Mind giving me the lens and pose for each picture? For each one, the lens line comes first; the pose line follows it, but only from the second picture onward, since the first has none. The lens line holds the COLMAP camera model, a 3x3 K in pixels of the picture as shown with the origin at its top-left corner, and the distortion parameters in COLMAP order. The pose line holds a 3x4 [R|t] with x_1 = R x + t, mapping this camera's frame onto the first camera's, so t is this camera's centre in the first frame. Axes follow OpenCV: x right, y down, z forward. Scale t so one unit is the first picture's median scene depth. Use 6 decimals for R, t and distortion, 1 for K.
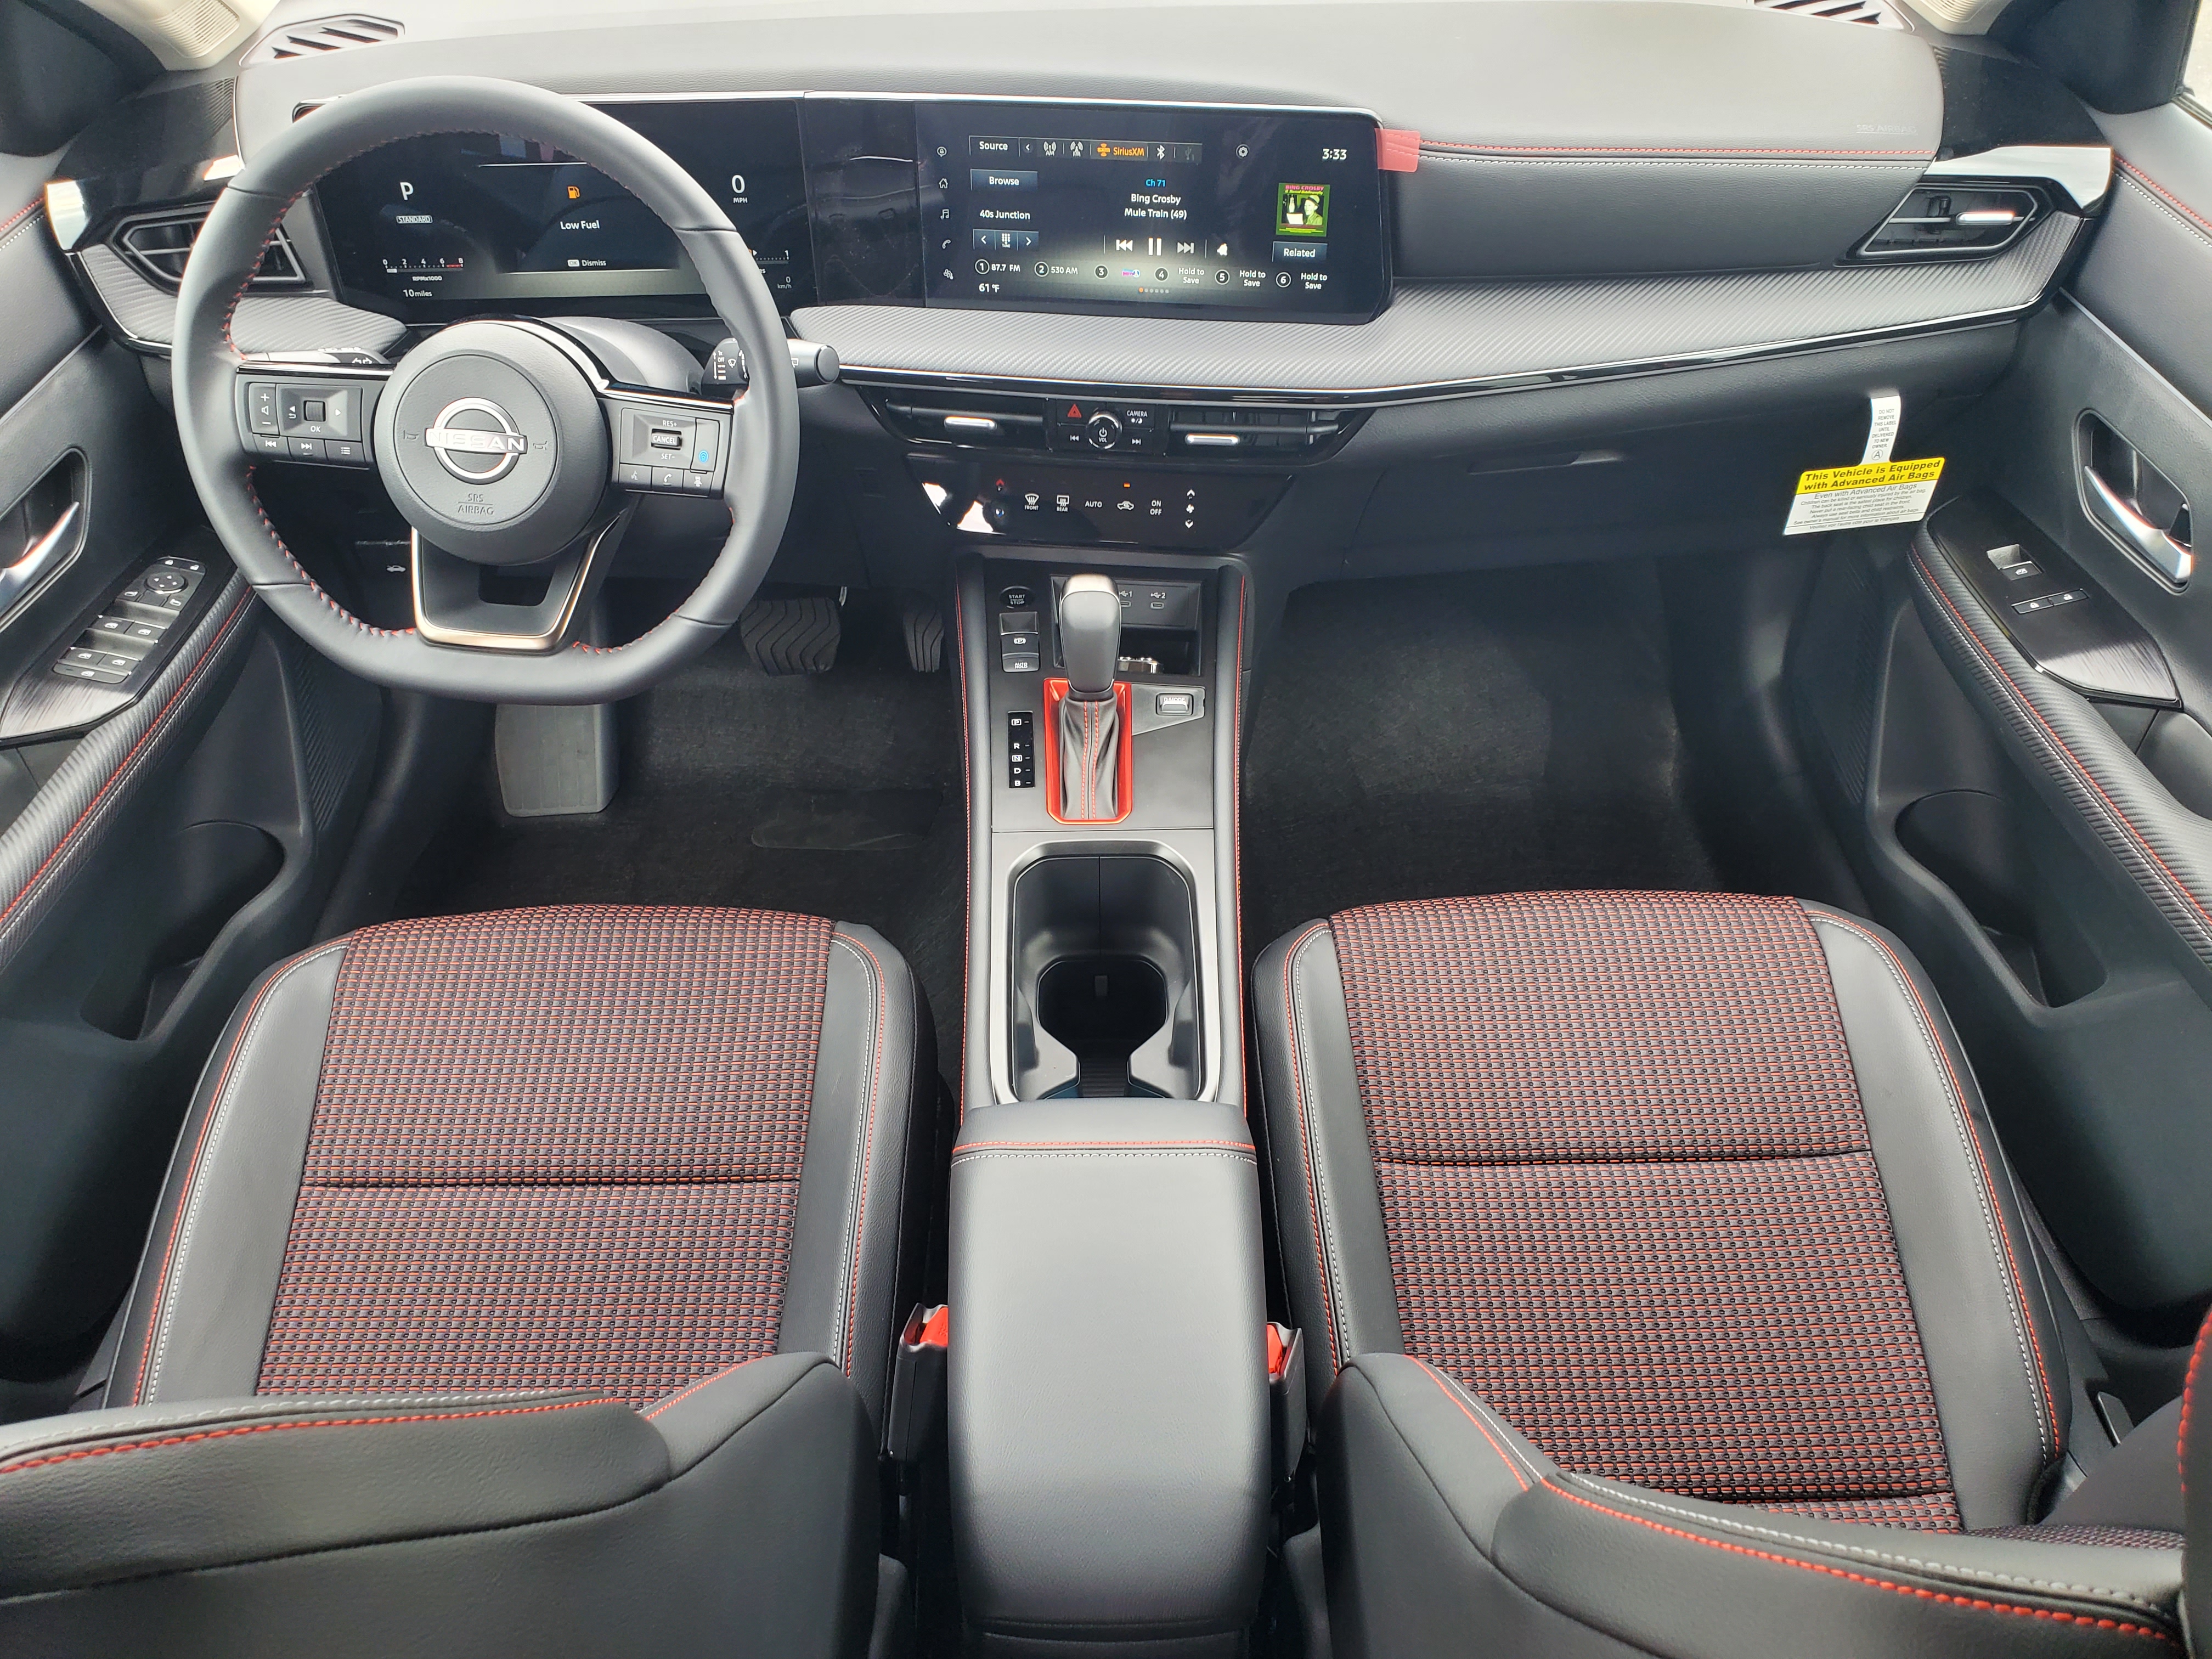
lens RADIAL K [[1697.0, 0, 1133.6], [0, 1697.0, 887.1], [0, 0, 1]] dist [-0.010367, 0.005617]
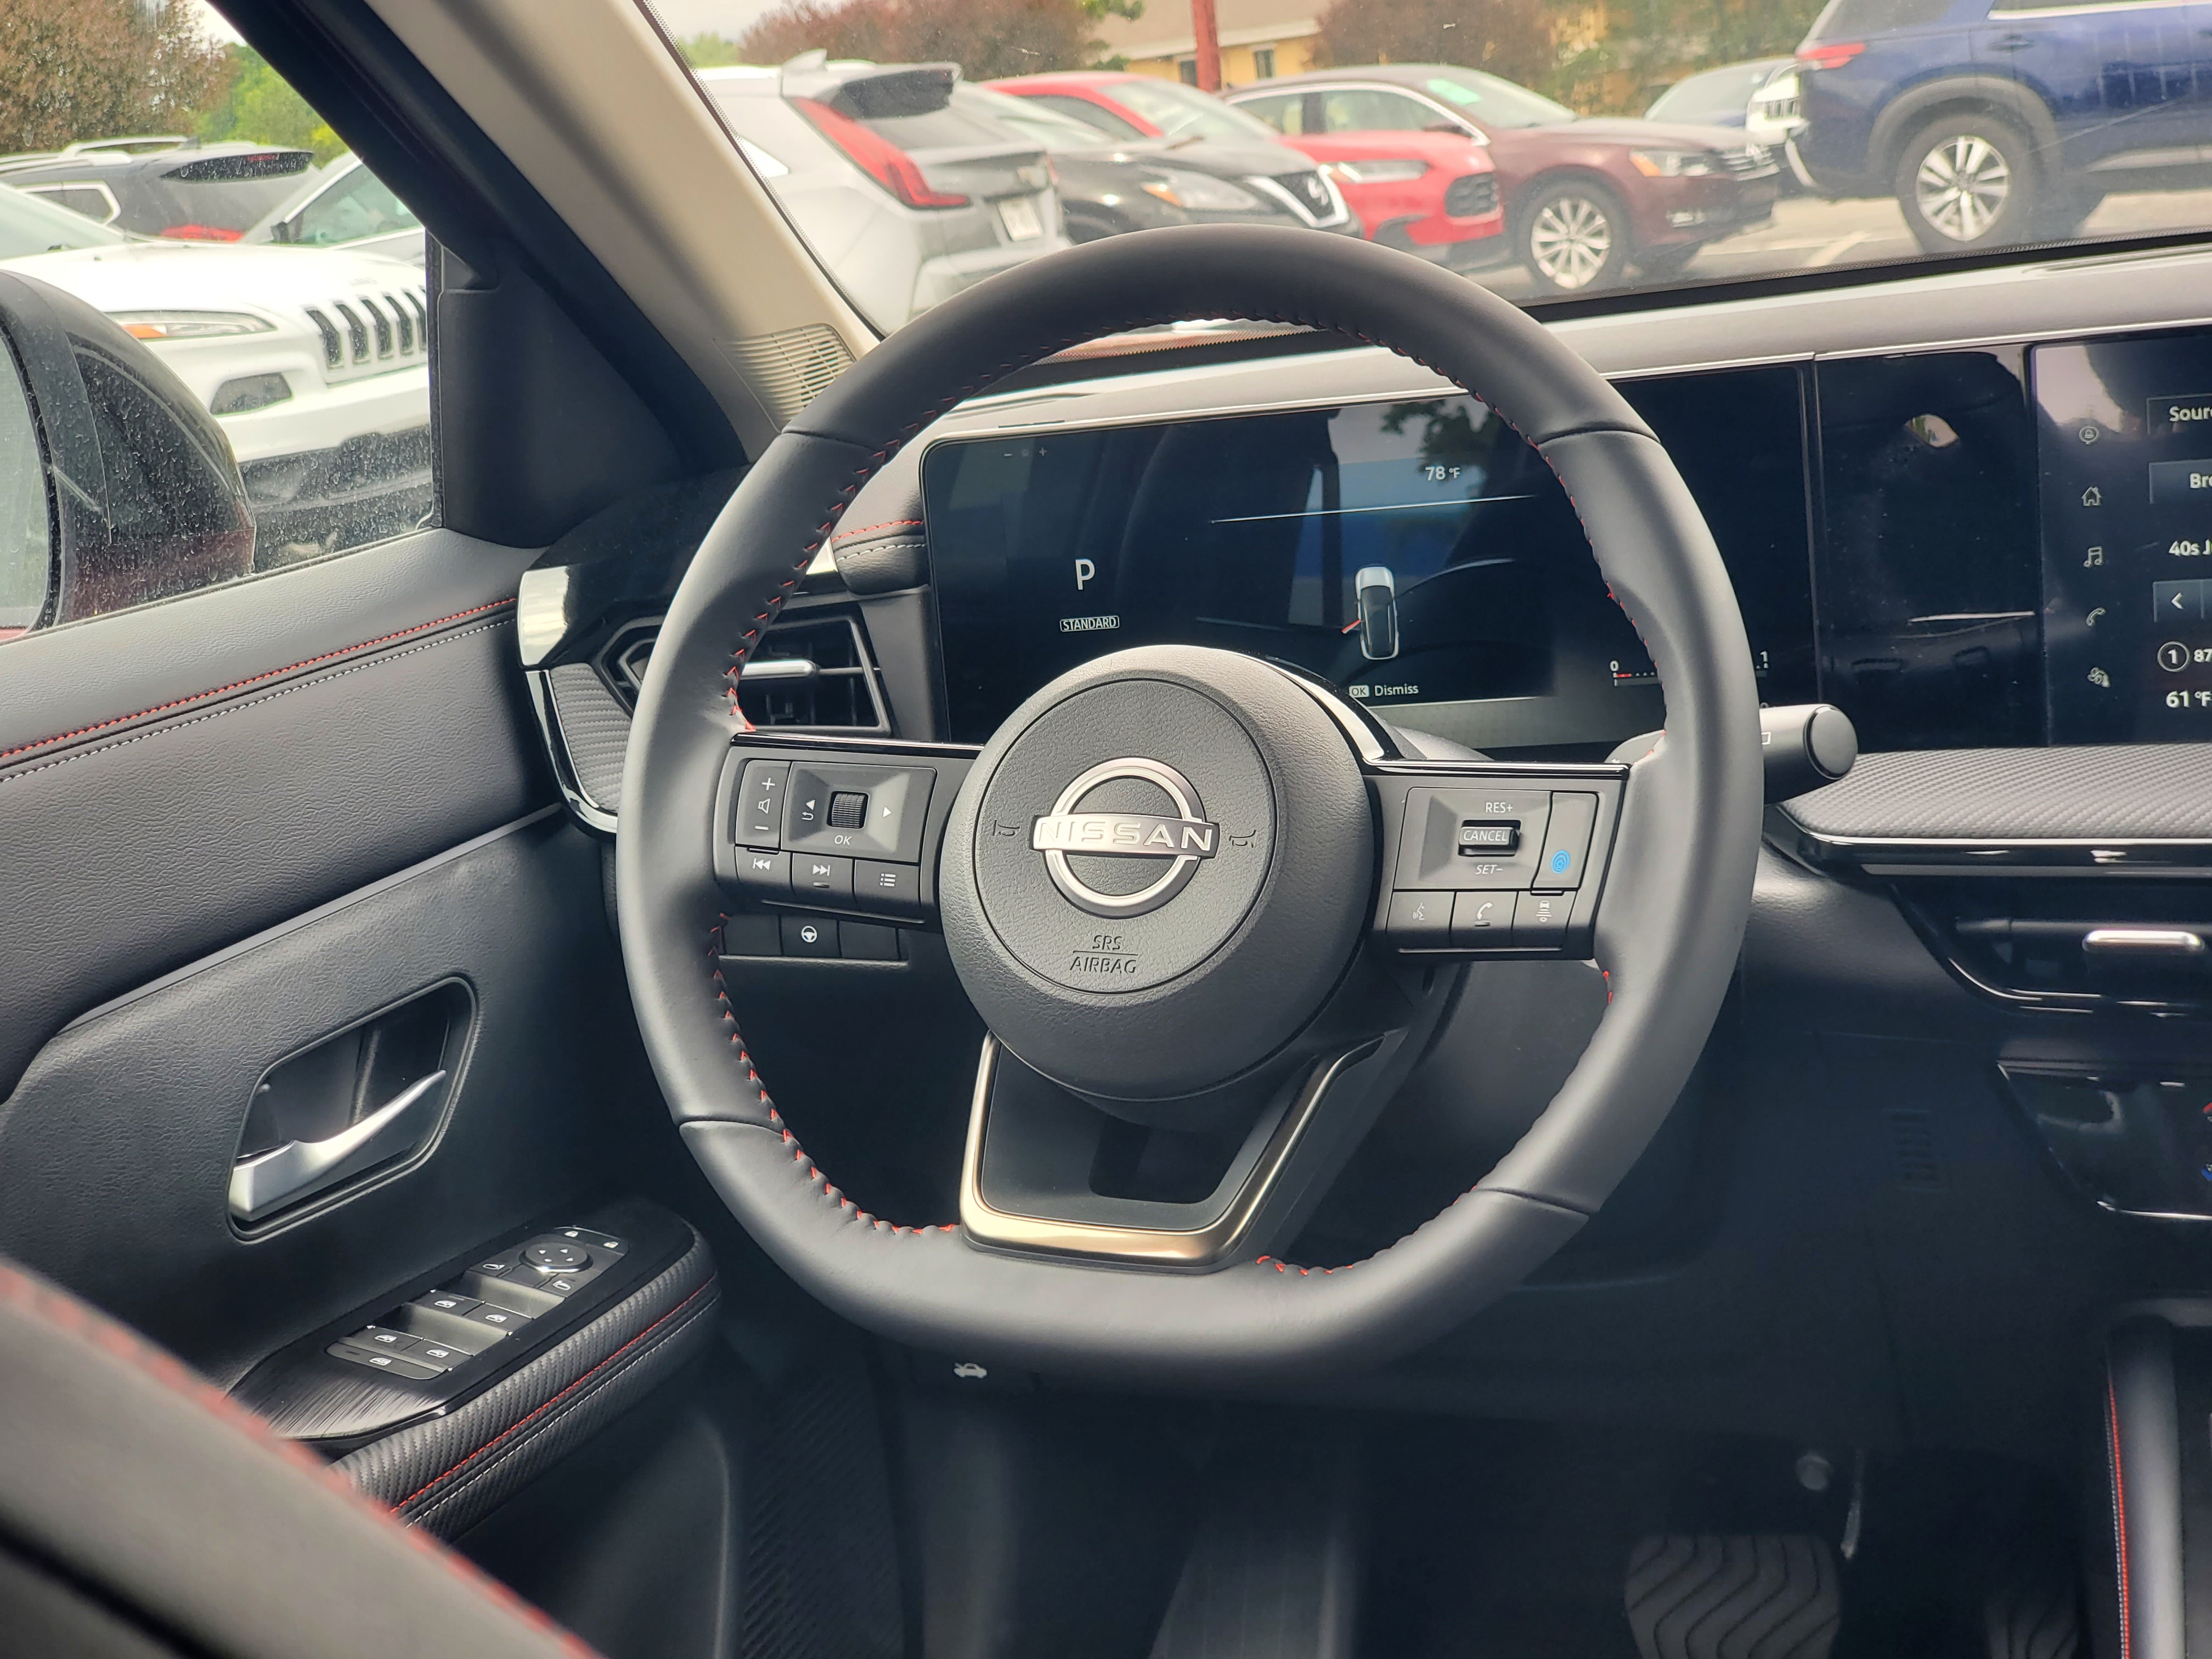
lens RADIAL K [[3344.8, 0, 1106.0], [0, 3344.8, 829.5], [0, 0, 1]] dist [-0.042599, 0.533479]
pose [[0.925587, -0.031441, -0.377226, -0.013469], [-0.147577, 0.887718, -0.436095, 0.140857], [0.348581, 0.459314, 0.817020, 0.150397]]
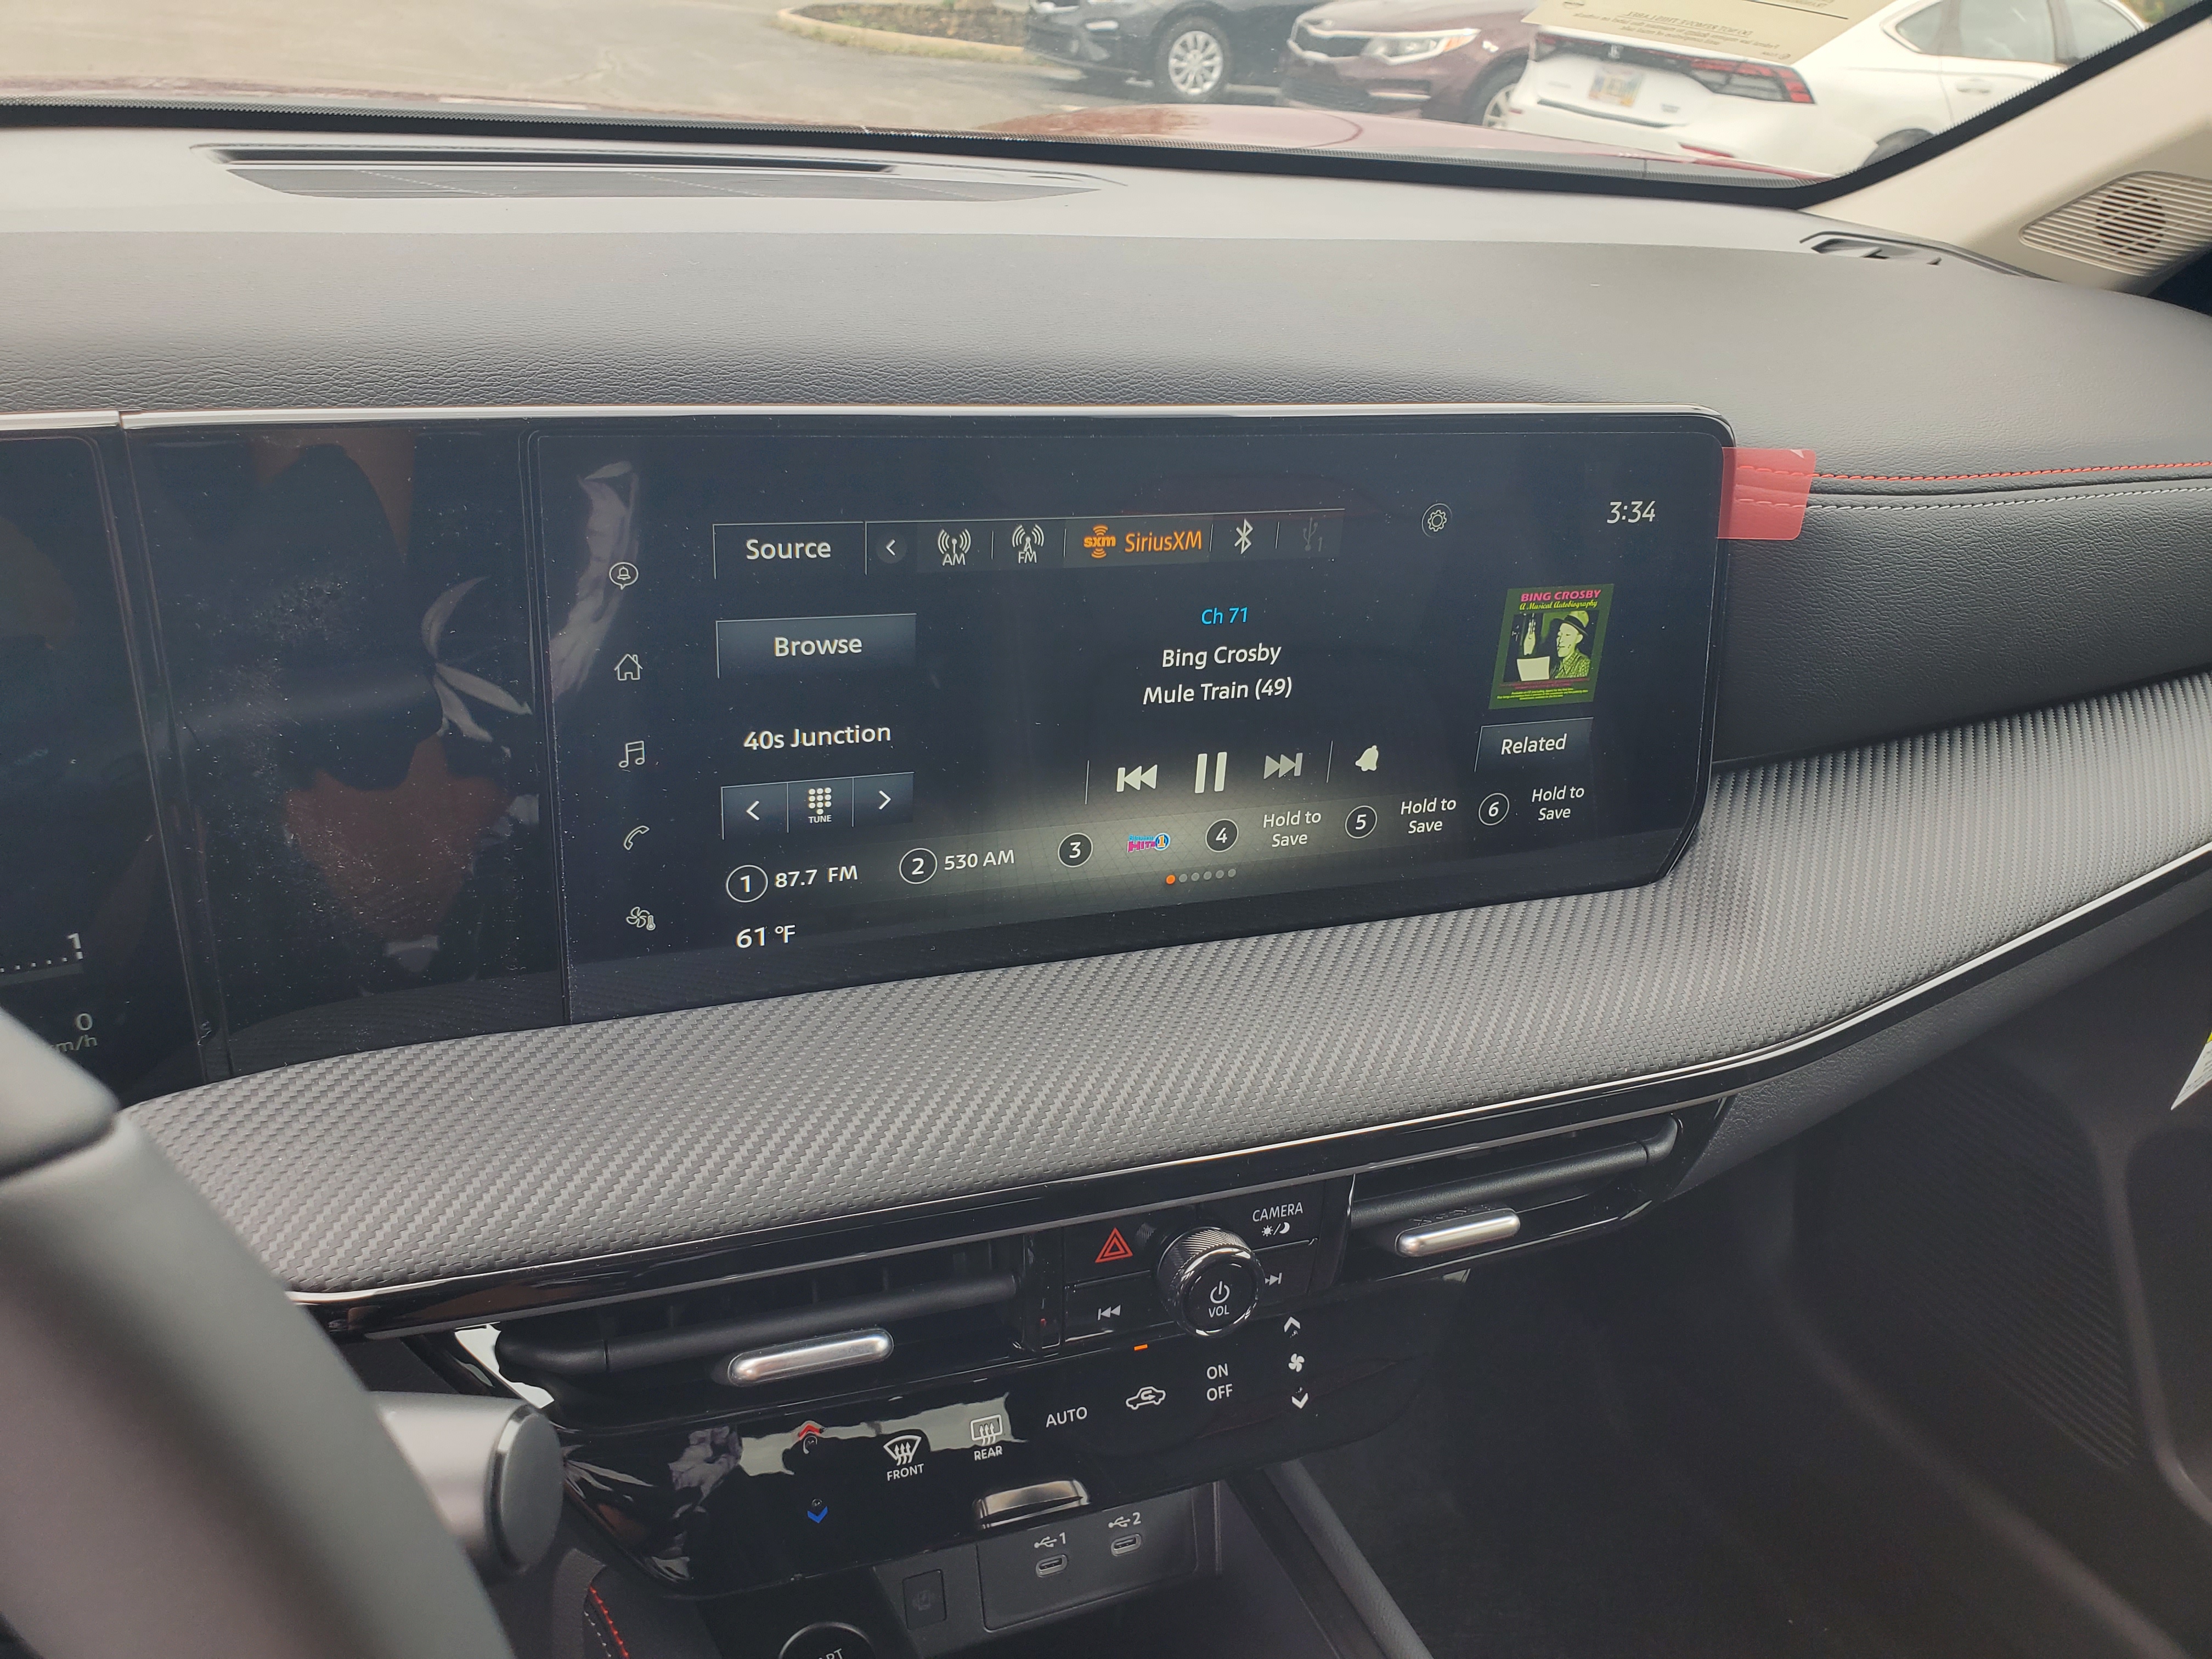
lens RADIAL K [[1675.5, 0, 1107.8], [0, 1675.5, 869.8], [0, 0, 1]] dist [0.108378, -0.184337]
pose [[0.868415, -0.150868, 0.472328, -0.194594], [0.253392, 0.953835, -0.161217, -0.308969], [-0.426201, 0.259687, 0.866554, 0.704133]]
